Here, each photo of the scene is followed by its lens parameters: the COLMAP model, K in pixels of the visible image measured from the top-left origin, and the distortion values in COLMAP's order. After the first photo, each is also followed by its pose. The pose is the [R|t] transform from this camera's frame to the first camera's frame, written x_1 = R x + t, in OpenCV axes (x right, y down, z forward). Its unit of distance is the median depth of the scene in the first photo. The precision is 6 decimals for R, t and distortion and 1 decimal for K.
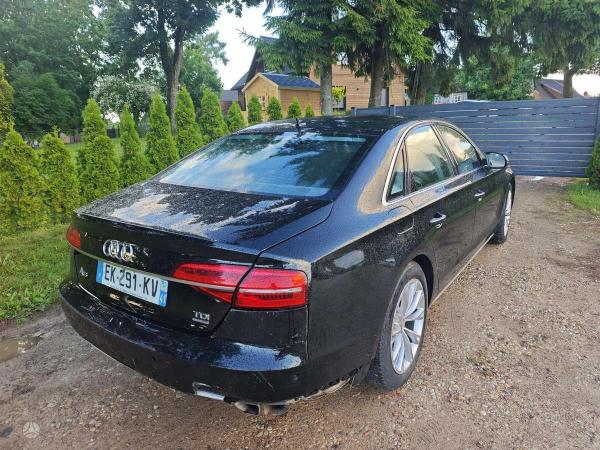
lens RADIAL K [[426.9, 0, 310.2], [0, 426.9, 227.1], [0, 0, 1]] dist [0.048217, -0.035256]
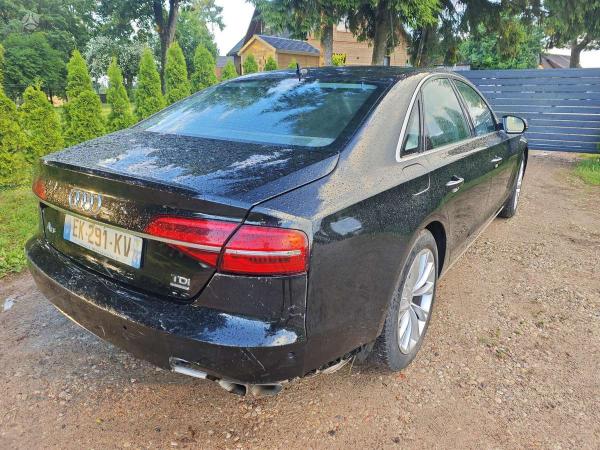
lens RADIAL K [[426.9, 0, 297.1], [0, 426.9, 222.4], [0, 0, 1]] dist [0.048217, -0.035256]
pose [[0.999464, 0.029690, -0.013764, -0.010443], [-0.028970, 0.998337, 0.049834, 0.027773], [0.015220, -0.049409, 0.998663, 0.104555]]
